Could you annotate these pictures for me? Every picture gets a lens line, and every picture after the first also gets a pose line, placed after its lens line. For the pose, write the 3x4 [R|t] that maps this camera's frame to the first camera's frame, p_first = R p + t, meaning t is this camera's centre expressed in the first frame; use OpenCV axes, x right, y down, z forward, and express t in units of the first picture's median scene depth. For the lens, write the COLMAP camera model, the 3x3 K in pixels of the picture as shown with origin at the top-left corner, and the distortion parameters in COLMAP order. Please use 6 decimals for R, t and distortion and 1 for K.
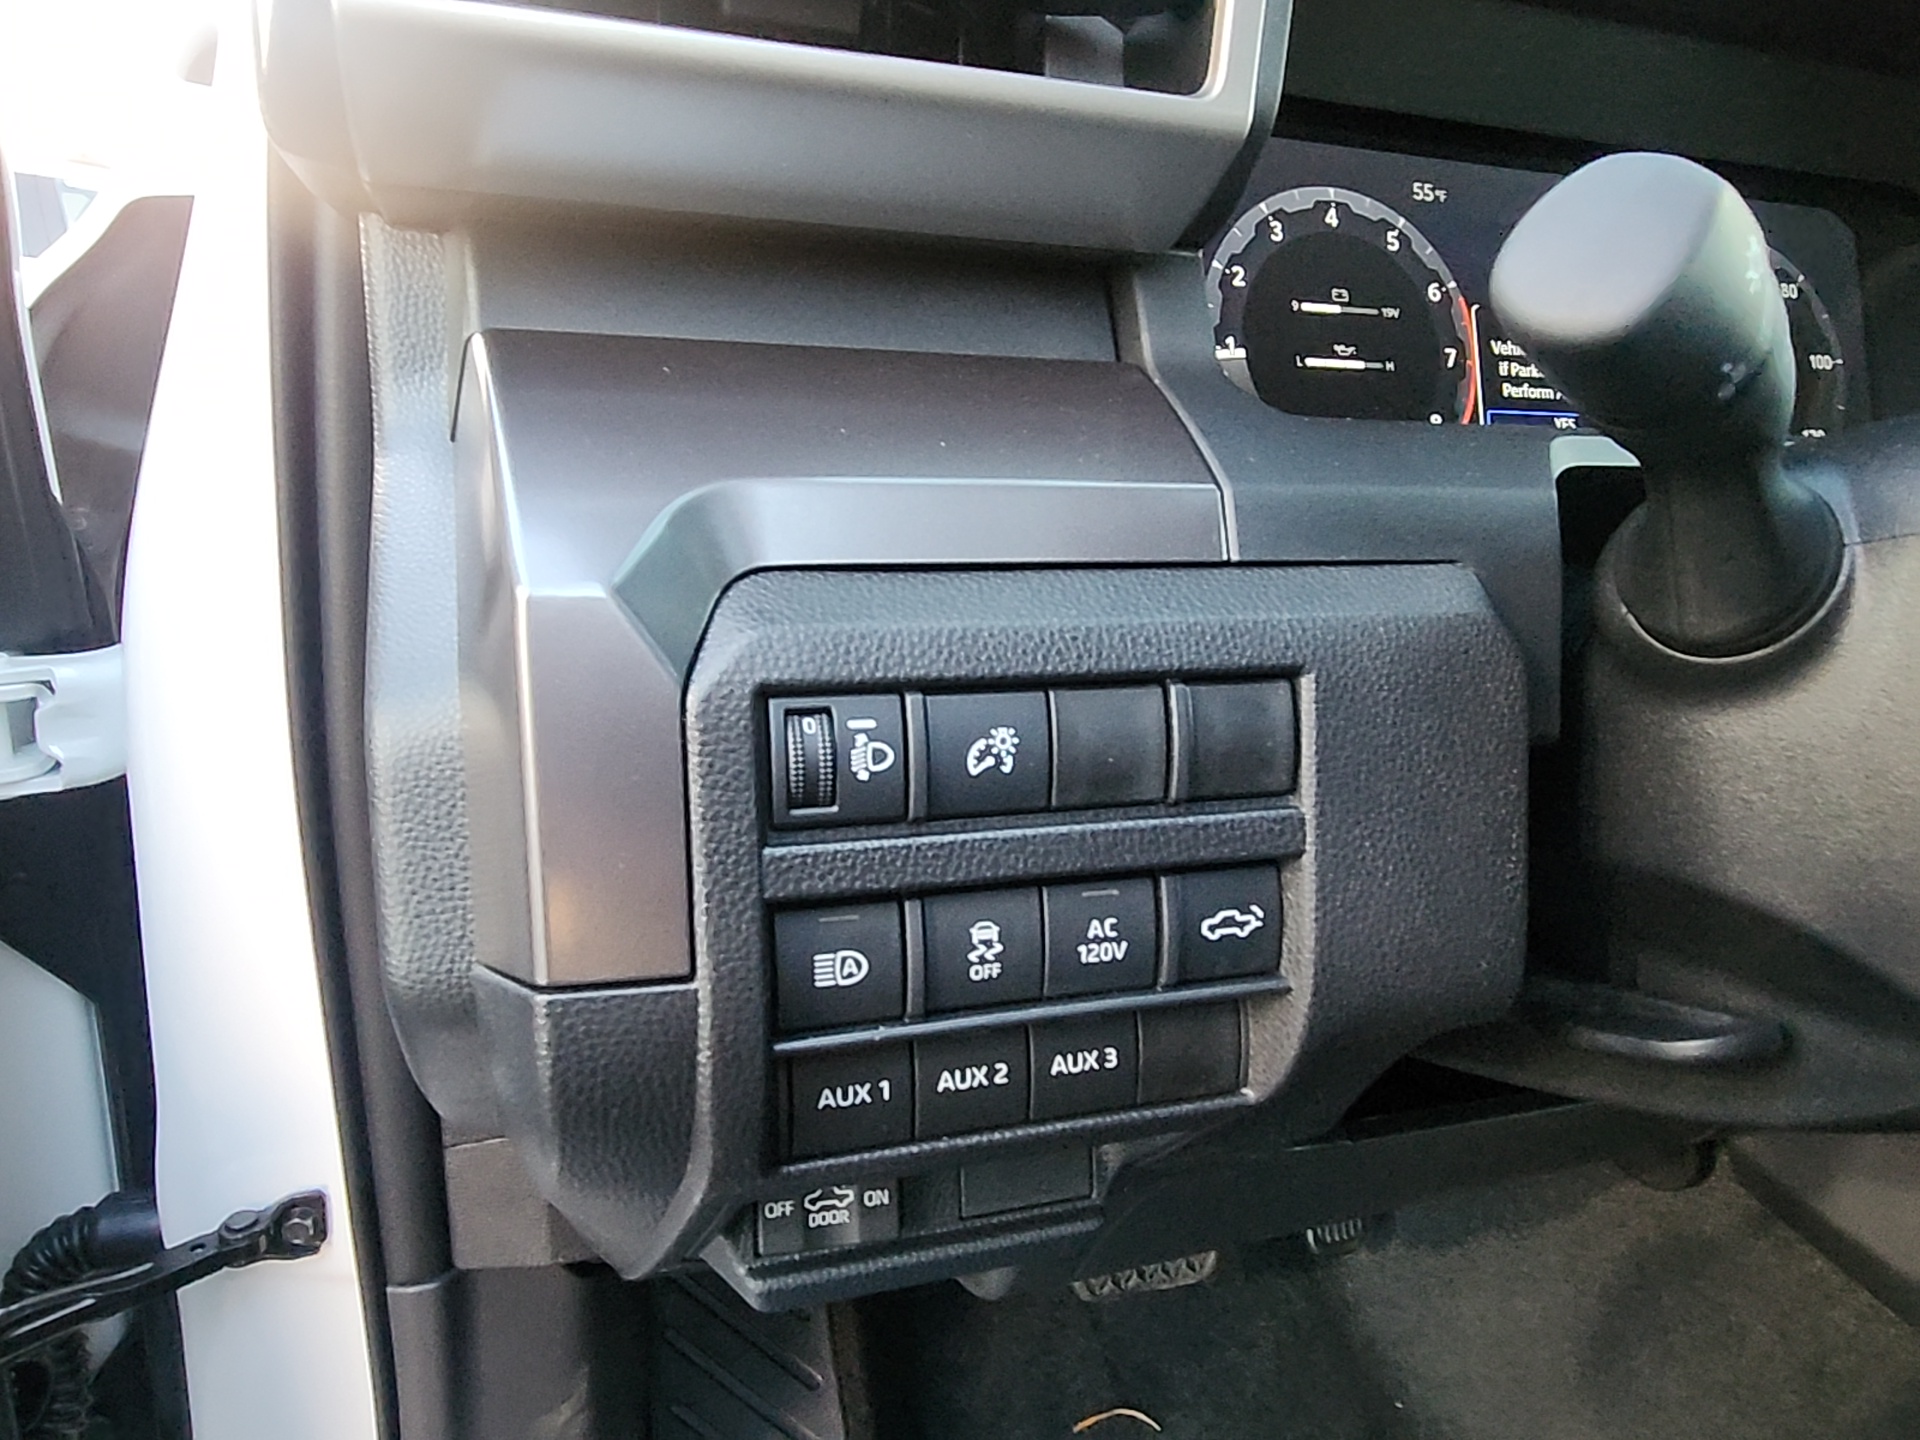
lens RADIAL K [[1195.3, 0, 963.6], [0, 1195.3, 725.3], [0, 0, 1]] dist [-0.000012, 0.001677]
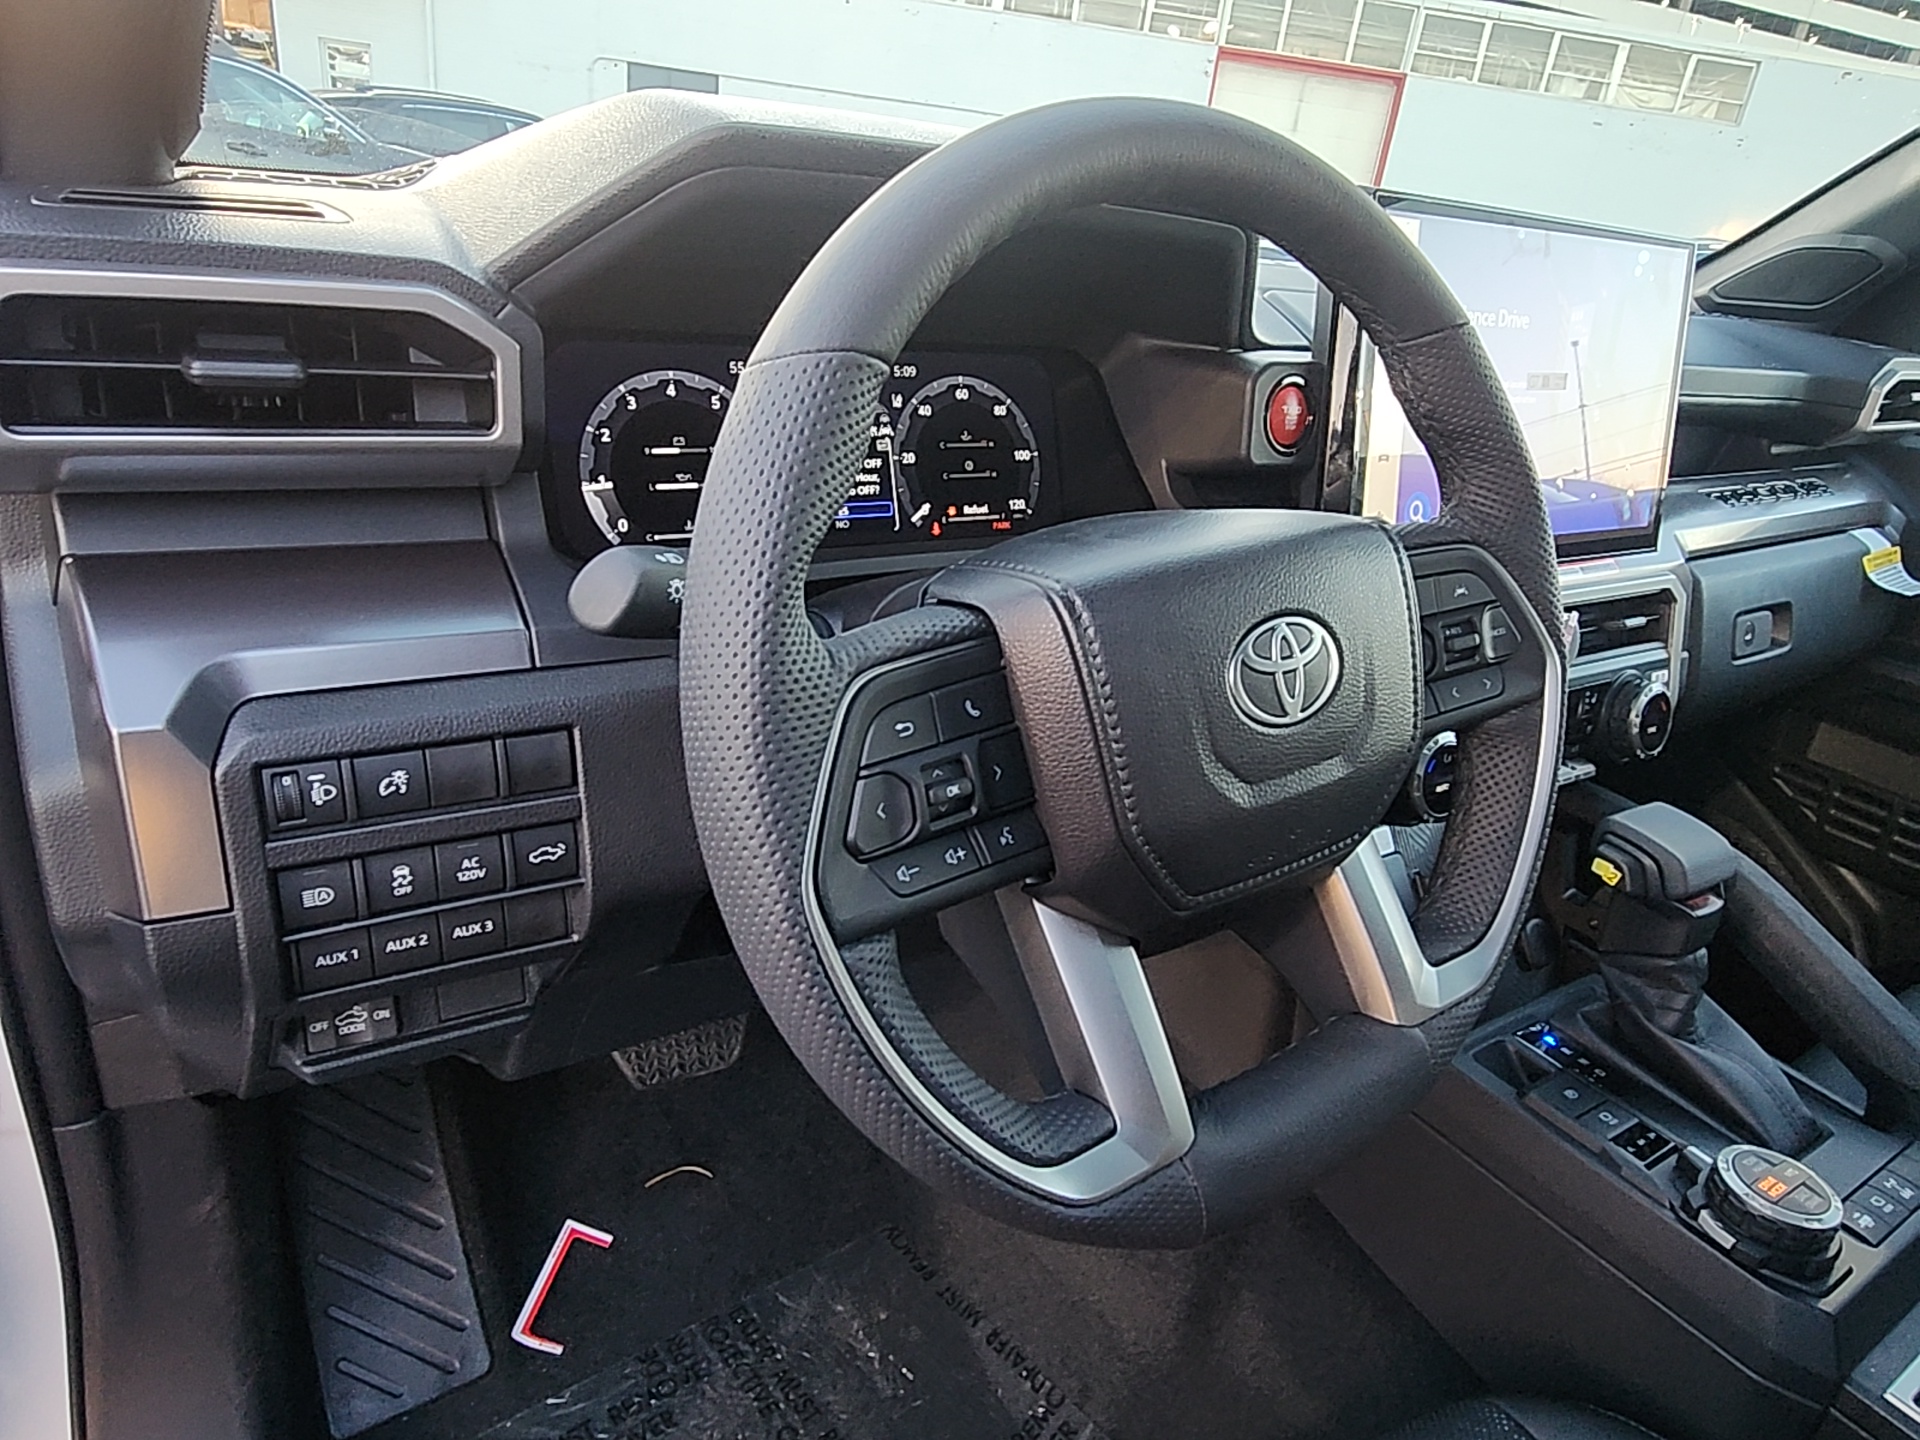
lens RADIAL K [[1195.3, 0, 963.6], [0, 1195.3, 725.3], [0, 0, 1]] dist [-0.000012, 0.001677]
pose [[0.965886, -0.053487, 0.253385, 0.414440], [0.021656, 0.991694, 0.126783, -0.287135], [-0.258062, -0.116971, 0.959021, -1.069870]]
